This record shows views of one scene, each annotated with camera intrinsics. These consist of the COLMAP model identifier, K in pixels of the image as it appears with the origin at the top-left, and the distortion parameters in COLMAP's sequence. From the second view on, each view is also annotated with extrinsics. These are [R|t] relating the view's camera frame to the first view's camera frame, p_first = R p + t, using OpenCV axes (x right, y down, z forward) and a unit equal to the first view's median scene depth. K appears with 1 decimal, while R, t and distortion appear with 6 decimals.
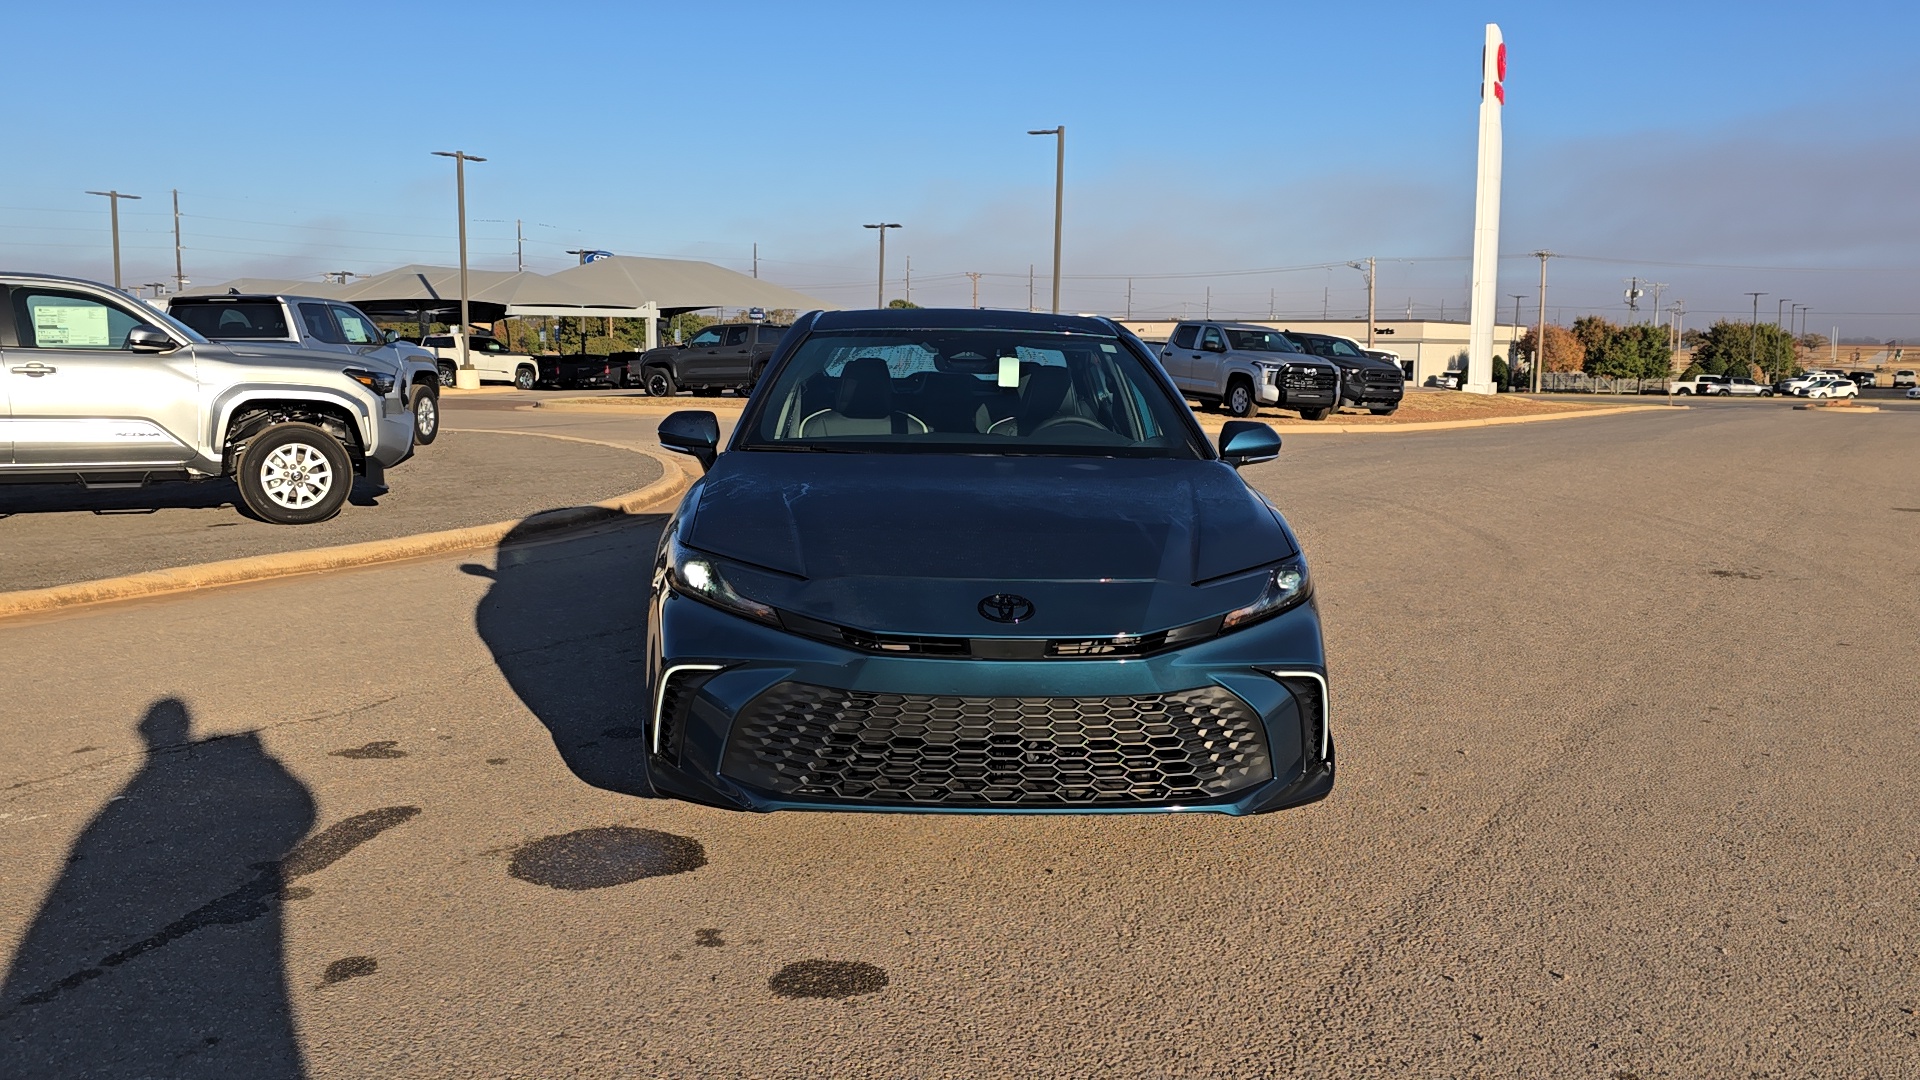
lens RADIAL K [[1609.2, 0, 969.2], [0, 1609.2, 537.0], [0, 0, 1]] dist [-0.005917, 0.005471]
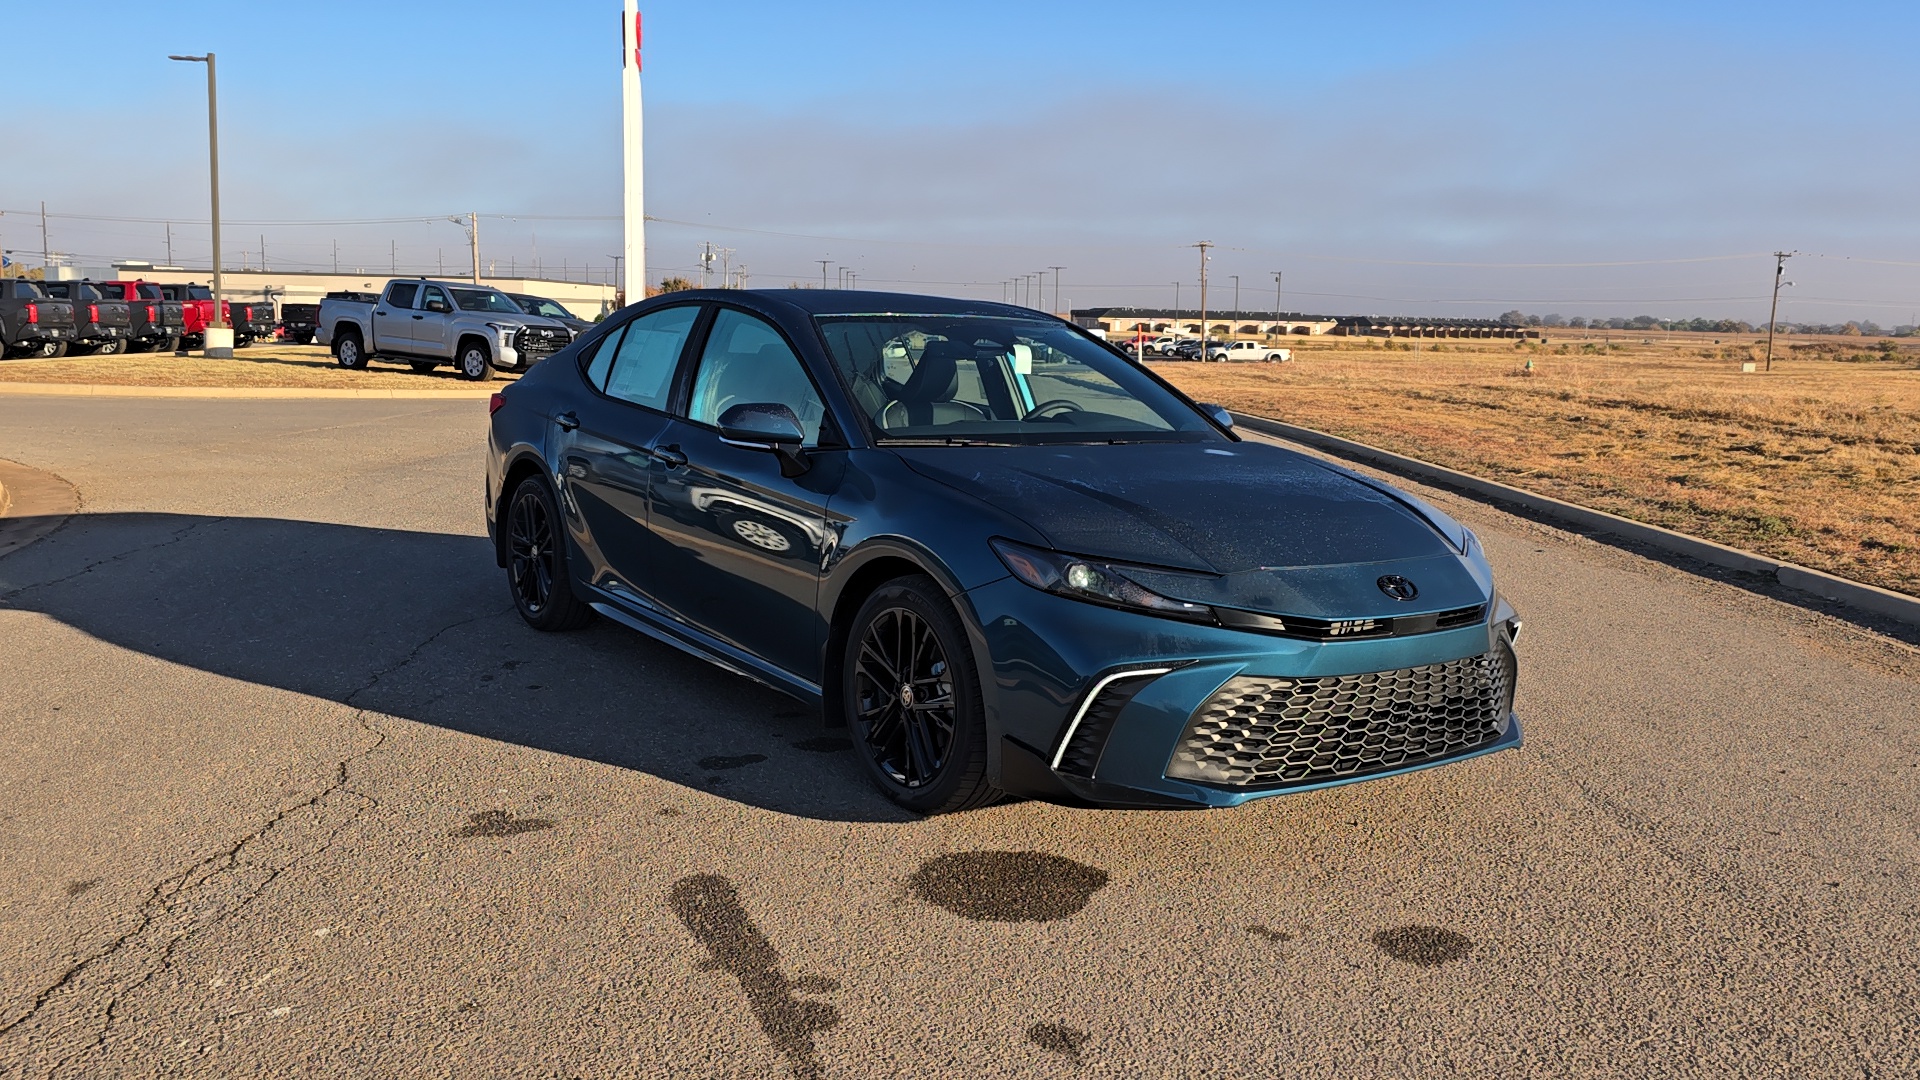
lens RADIAL K [[1609.2, 0, 969.2], [0, 1609.2, 537.0], [0, 0, 1]] dist [-0.005917, 0.005471]
pose [[0.840304, -0.062214, 0.538533, -0.104285], [0.047739, 0.998026, 0.040807, -0.006312], [-0.540009, -0.008581, 0.841616, 0.030334]]
